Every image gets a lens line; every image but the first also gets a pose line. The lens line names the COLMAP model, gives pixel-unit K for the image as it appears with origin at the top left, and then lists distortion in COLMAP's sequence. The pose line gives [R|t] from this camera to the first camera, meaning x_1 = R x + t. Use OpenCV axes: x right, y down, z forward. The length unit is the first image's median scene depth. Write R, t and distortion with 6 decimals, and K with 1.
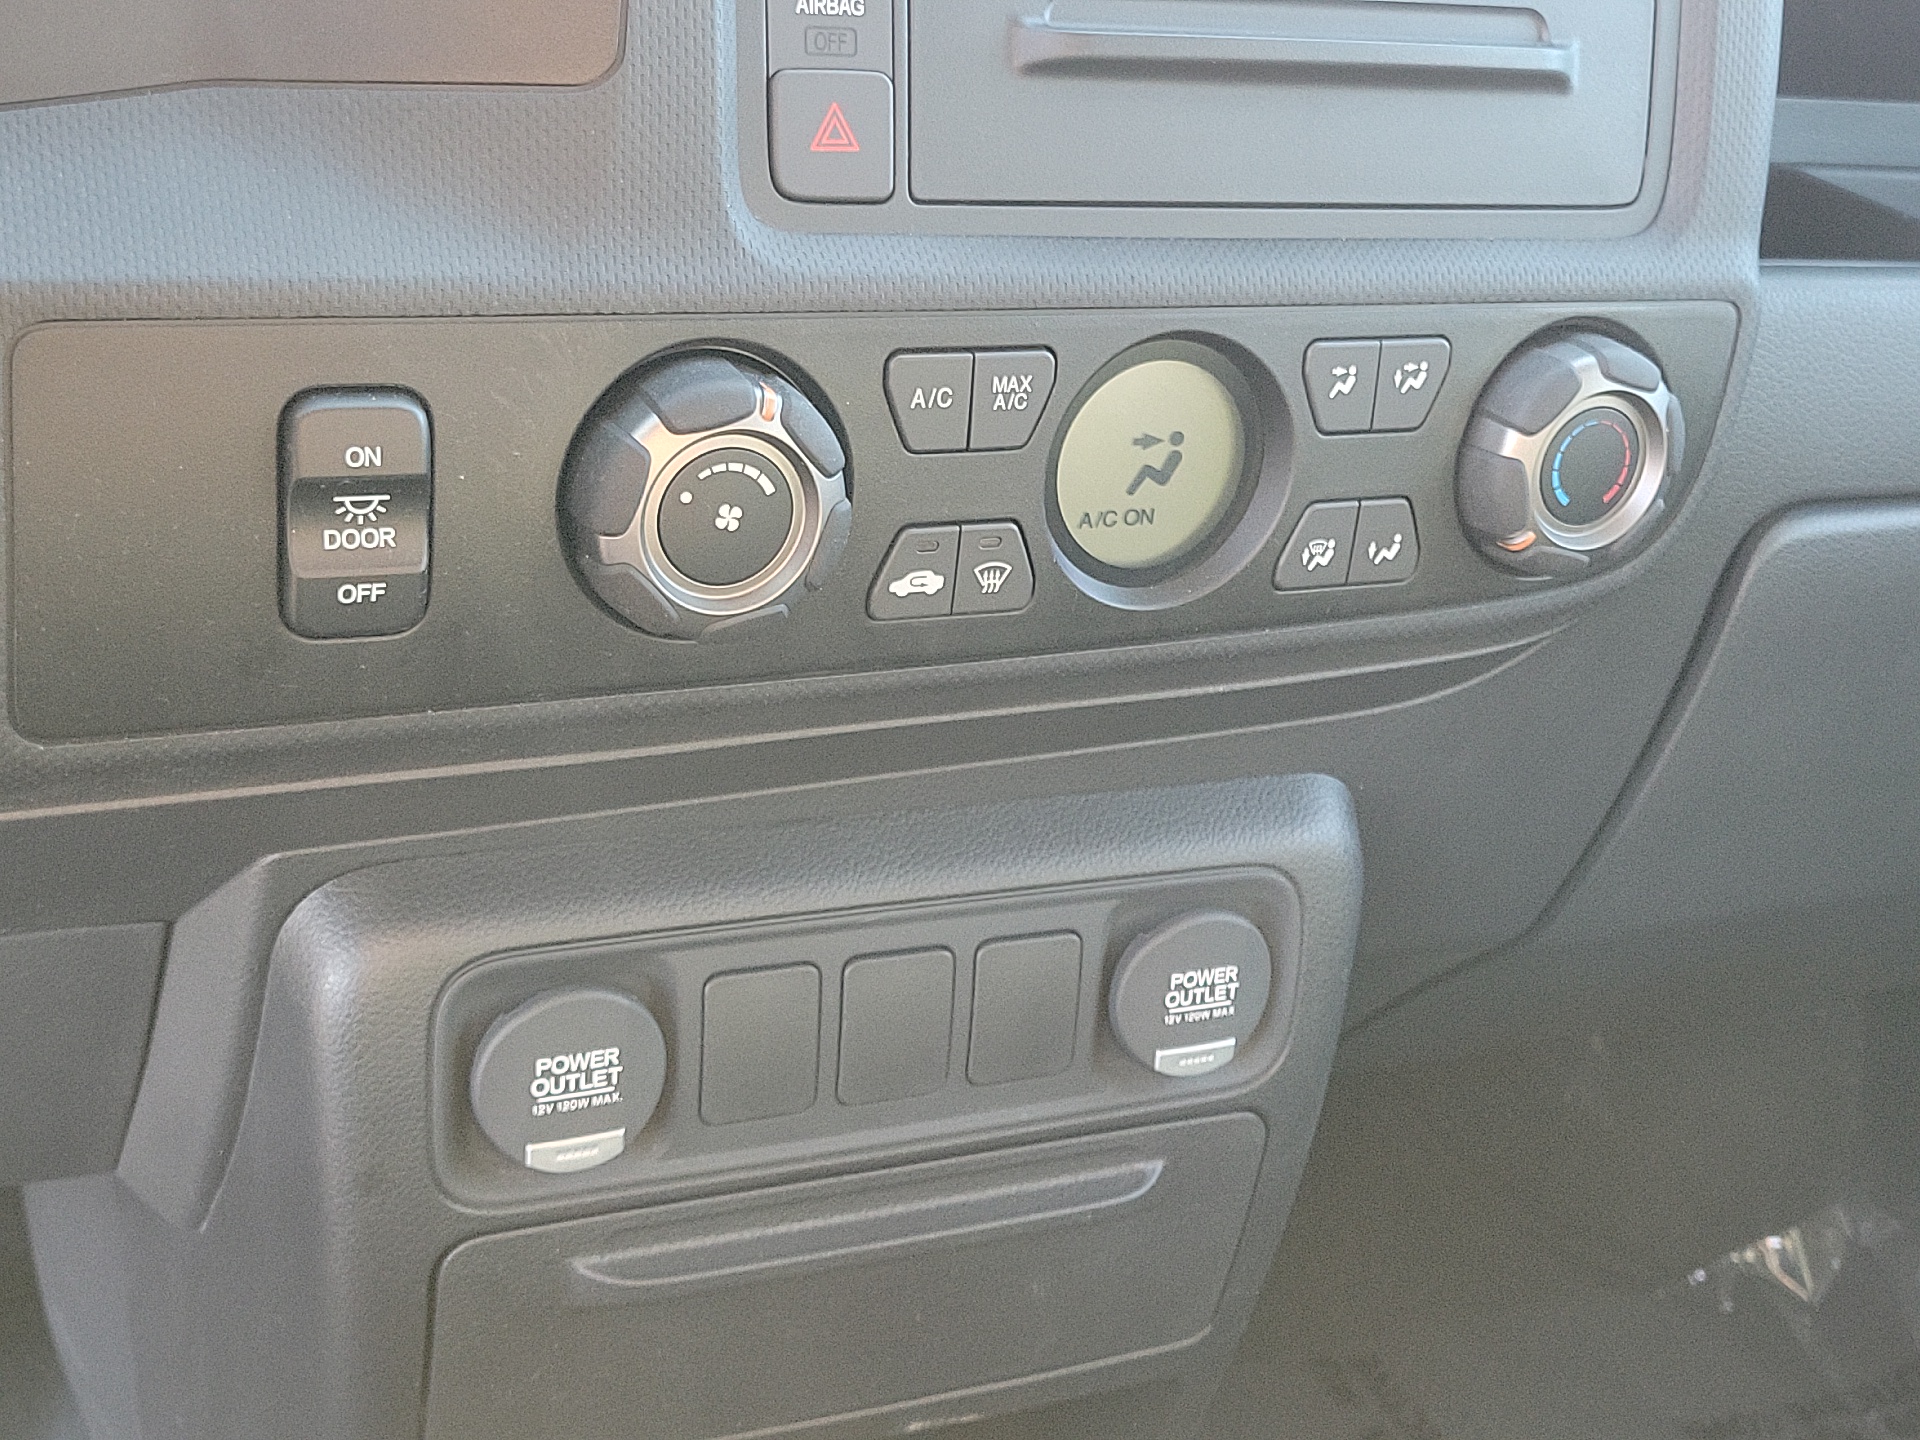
lens RADIAL K [[2530.8, 0, 921.9], [0, 2530.8, 734.4], [0, 0, 1]] dist [0.039515, 0.000000]
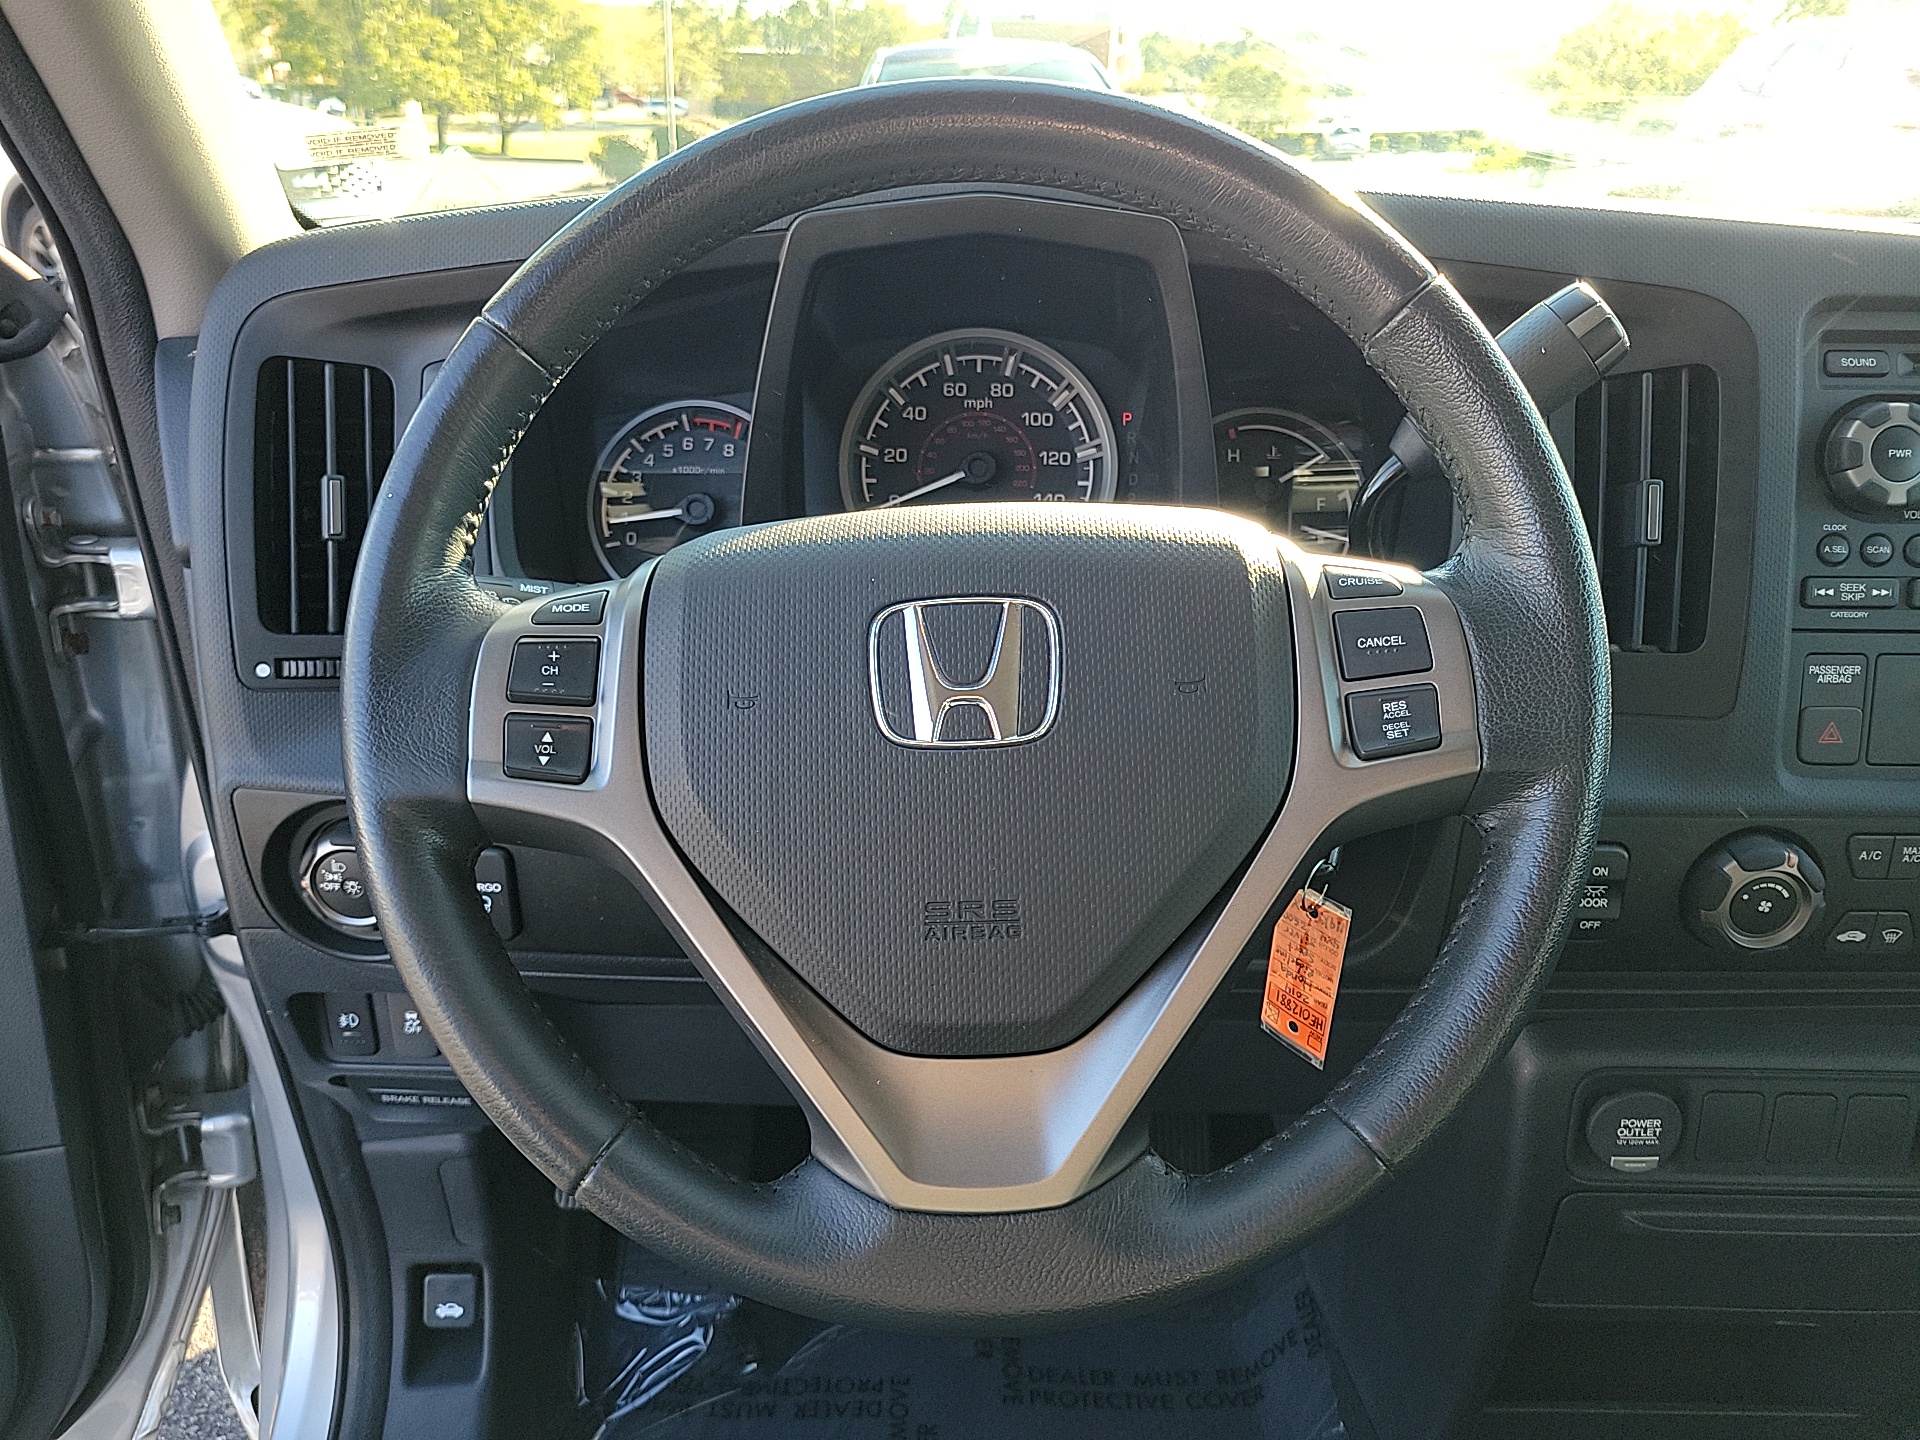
lens RADIAL K [[1457.7, 0, 933.4], [0, 1457.7, 715.6], [0, 0, 1]] dist [0.050722, -0.040799]
pose [[0.902337, 0.070915, -0.425158, -0.171021], [-0.089341, 0.995723, -0.023531, -0.136785], [0.421671, 0.059217, 0.904813, -0.428666]]
